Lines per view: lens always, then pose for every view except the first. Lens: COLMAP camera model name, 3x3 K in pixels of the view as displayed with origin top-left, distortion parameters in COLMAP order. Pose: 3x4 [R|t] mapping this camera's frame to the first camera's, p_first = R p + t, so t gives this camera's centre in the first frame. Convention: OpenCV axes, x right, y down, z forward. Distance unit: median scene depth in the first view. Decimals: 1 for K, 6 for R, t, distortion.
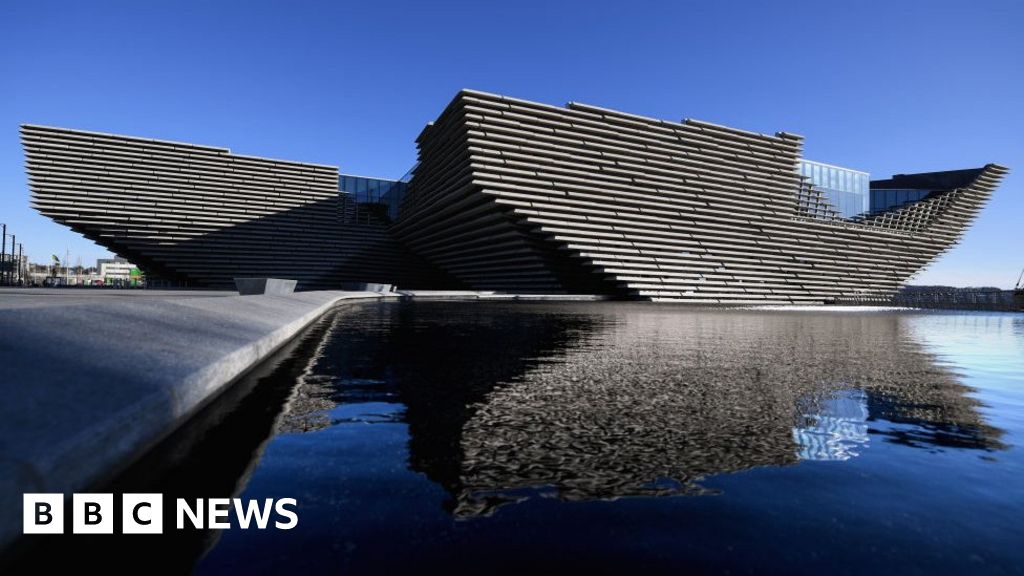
lens RADIAL K [[489.5, 0, 511.7], [0, 489.5, 283.7], [0, 0, 1]] dist [-0.003681, -0.000265]
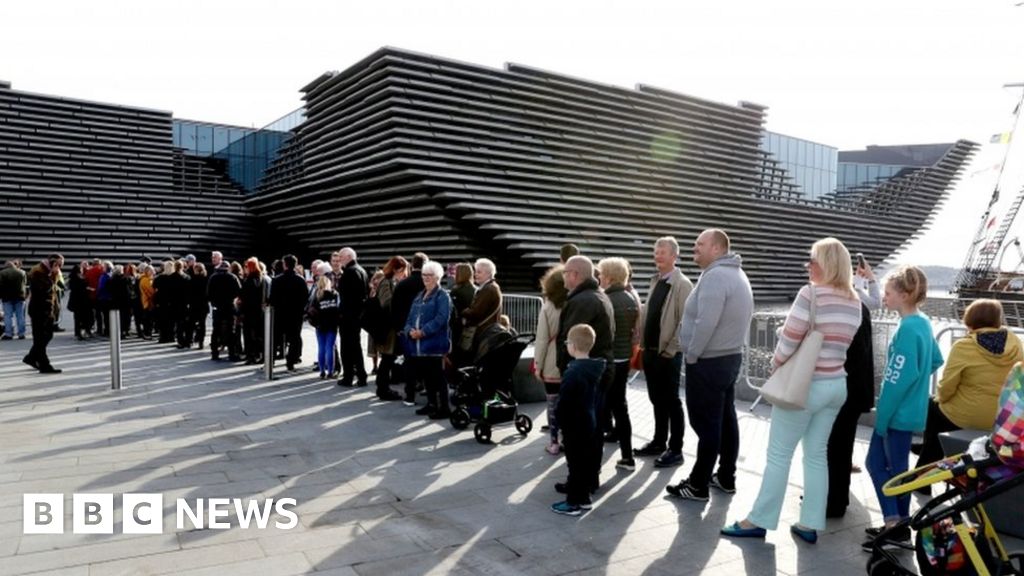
lens RADIAL K [[718.1, 0, 512.1], [0, 718.1, 292.2], [0, 0, 1]] dist [0.010772, 0.001486]
pose [[0.983103, -0.010781, 0.182734, -0.086649], [0.002313, 0.998916, 0.046491, -0.031117], [-0.183037, -0.045283, 0.982063, -0.184641]]
